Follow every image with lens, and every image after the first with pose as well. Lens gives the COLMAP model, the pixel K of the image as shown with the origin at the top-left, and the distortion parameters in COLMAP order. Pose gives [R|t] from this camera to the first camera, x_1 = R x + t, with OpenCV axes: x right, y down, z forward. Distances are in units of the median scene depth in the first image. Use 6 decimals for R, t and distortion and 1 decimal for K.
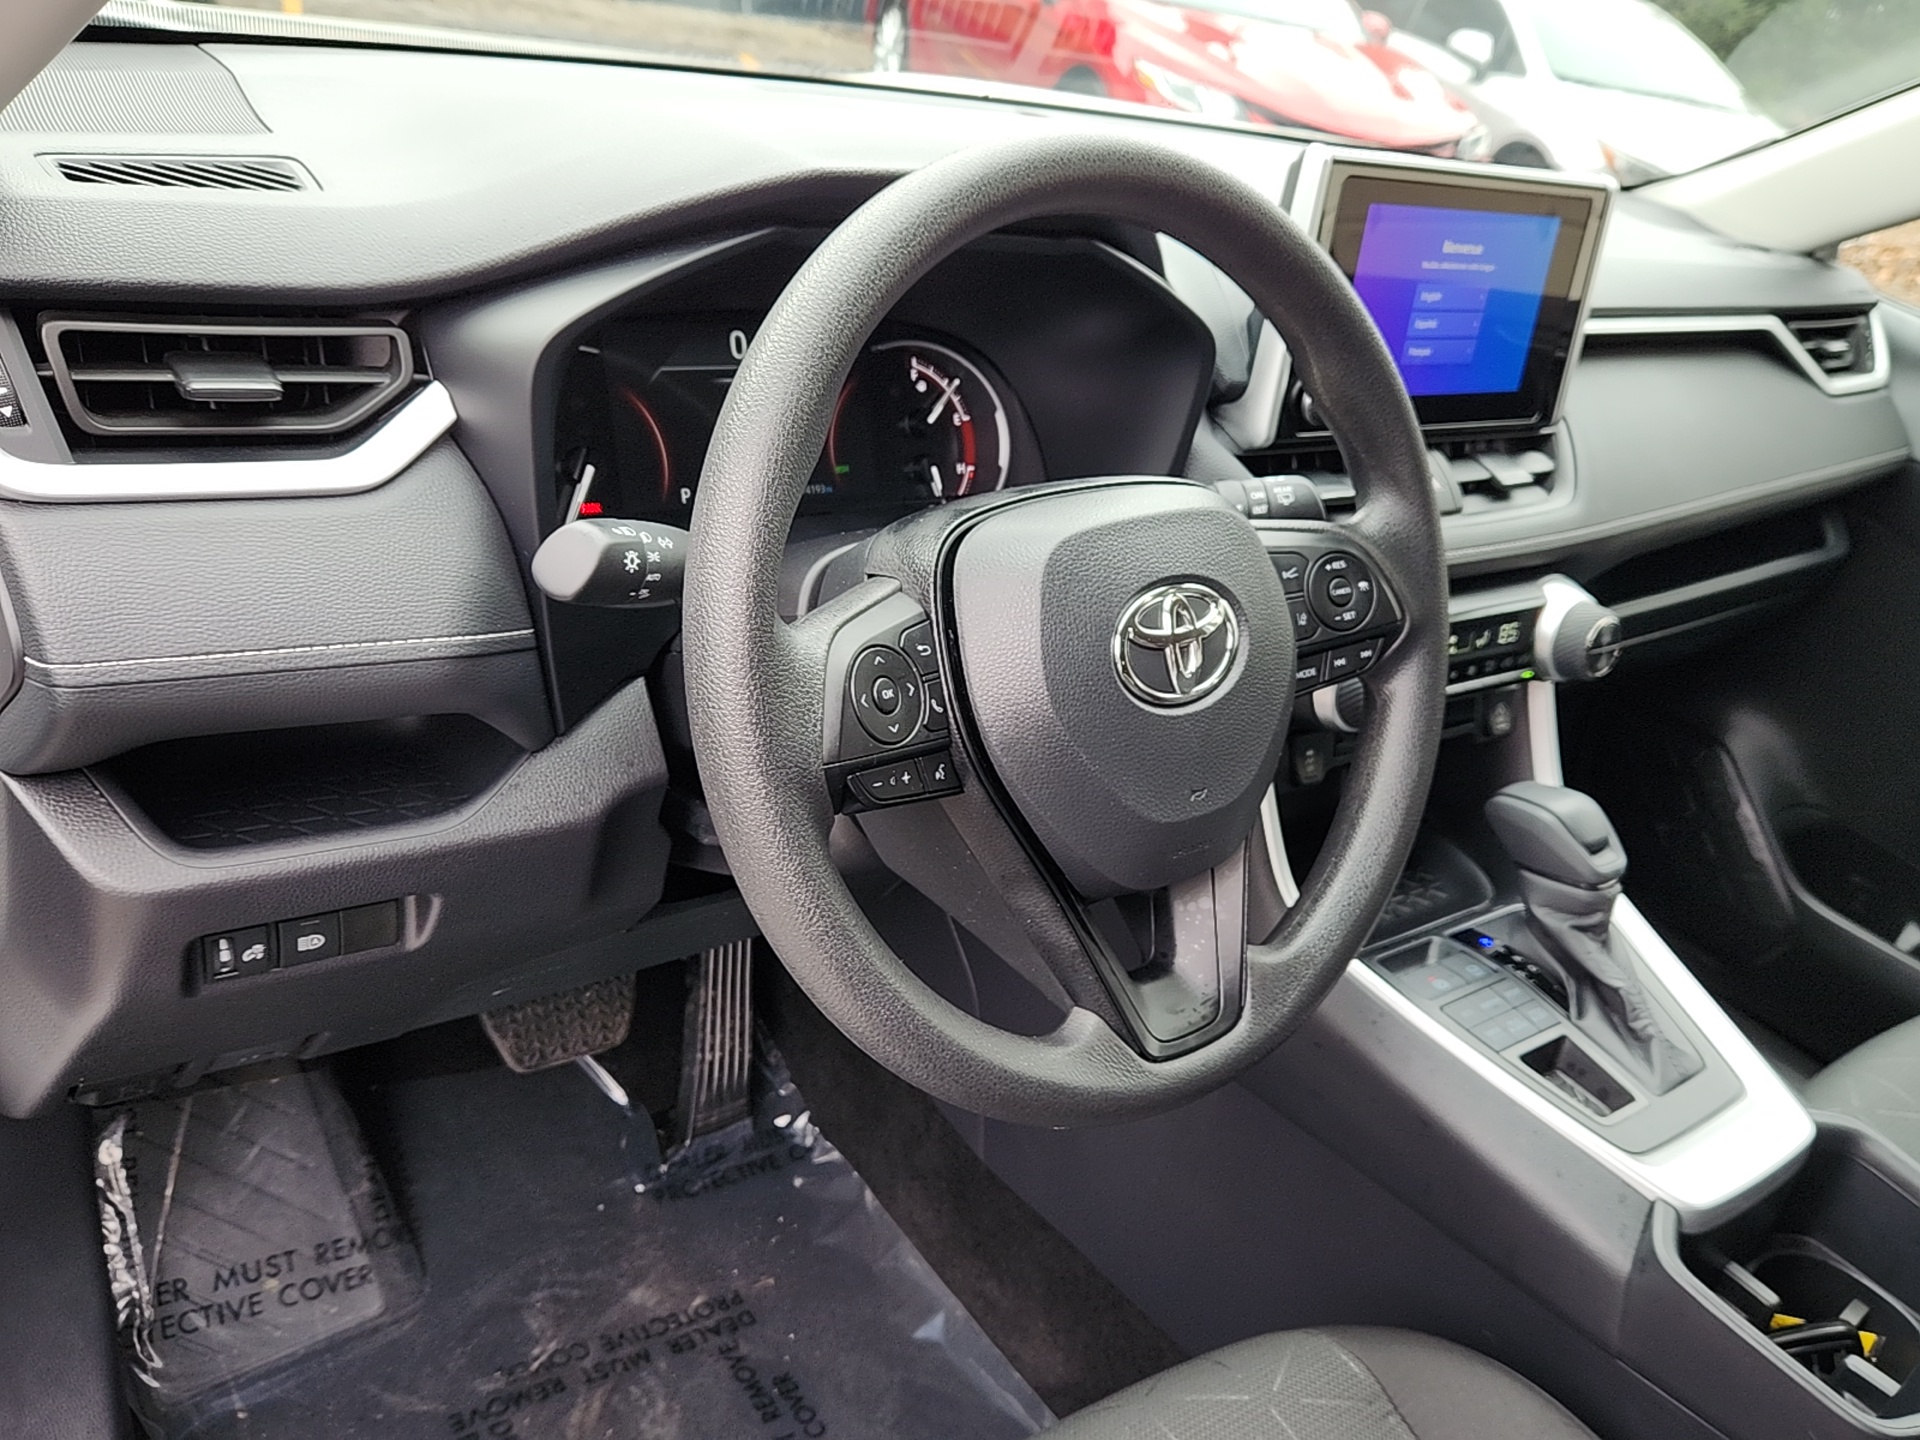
lens RADIAL K [[1609.6, 0, 960.0], [0, 1609.6, 720.0], [0, 0, 1]] dist [0.068314, -0.075570]
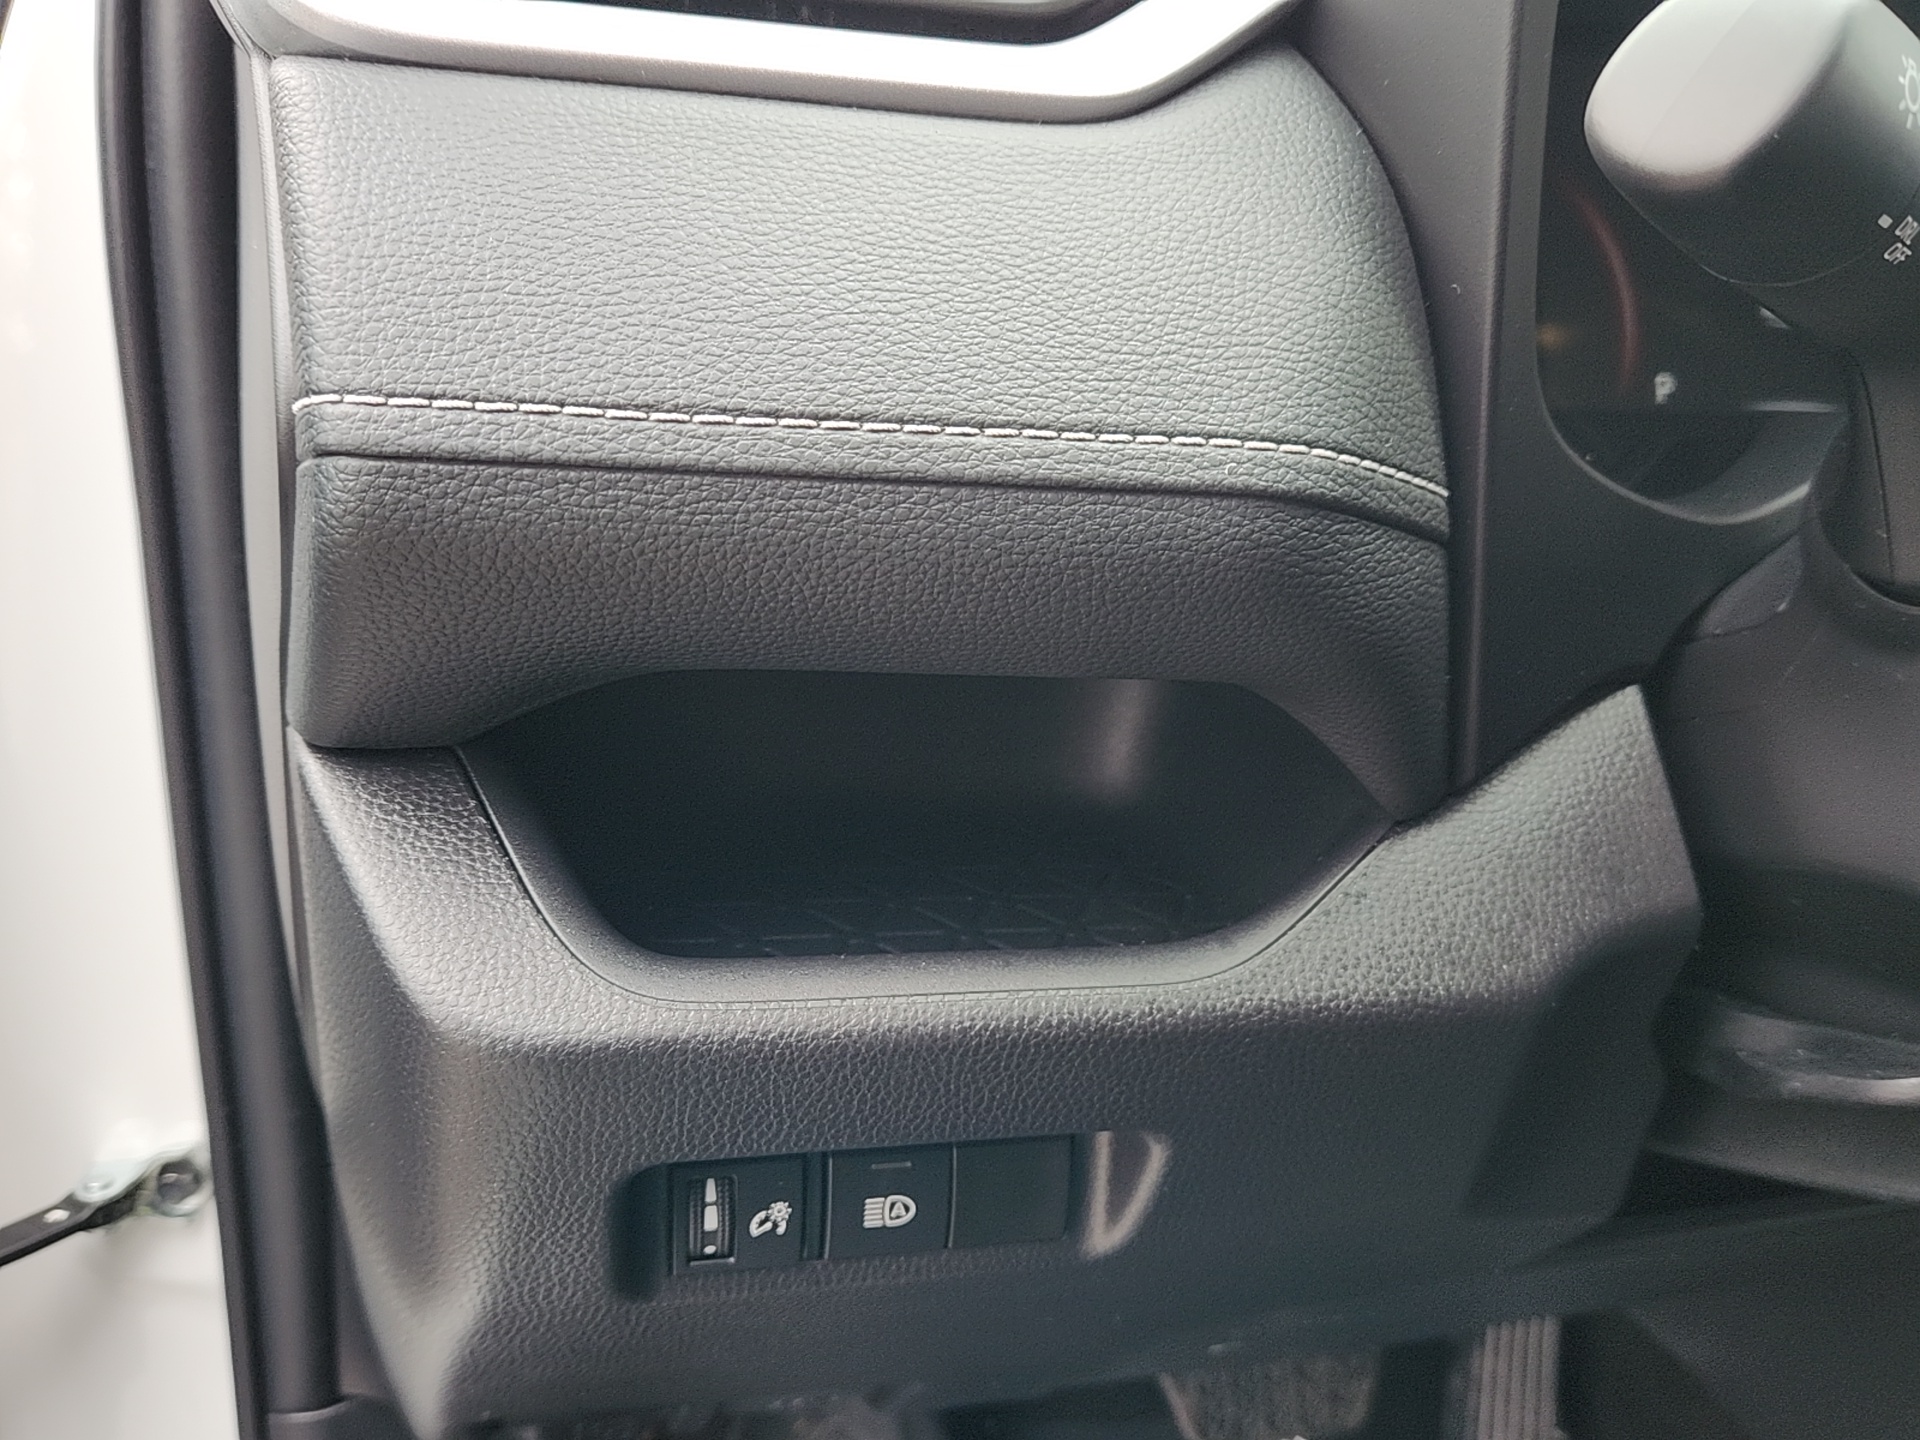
lens RADIAL K [[1609.6, 0, 960.0], [0, 1609.6, 720.0], [0, 0, 1]] dist [0.068314, -0.075570]
pose [[0.924948, 0.018146, -0.379660, -0.218251], [-0.082916, 0.984436, -0.154955, 0.072293], [0.370939, 0.174805, 0.912057, 0.585590]]
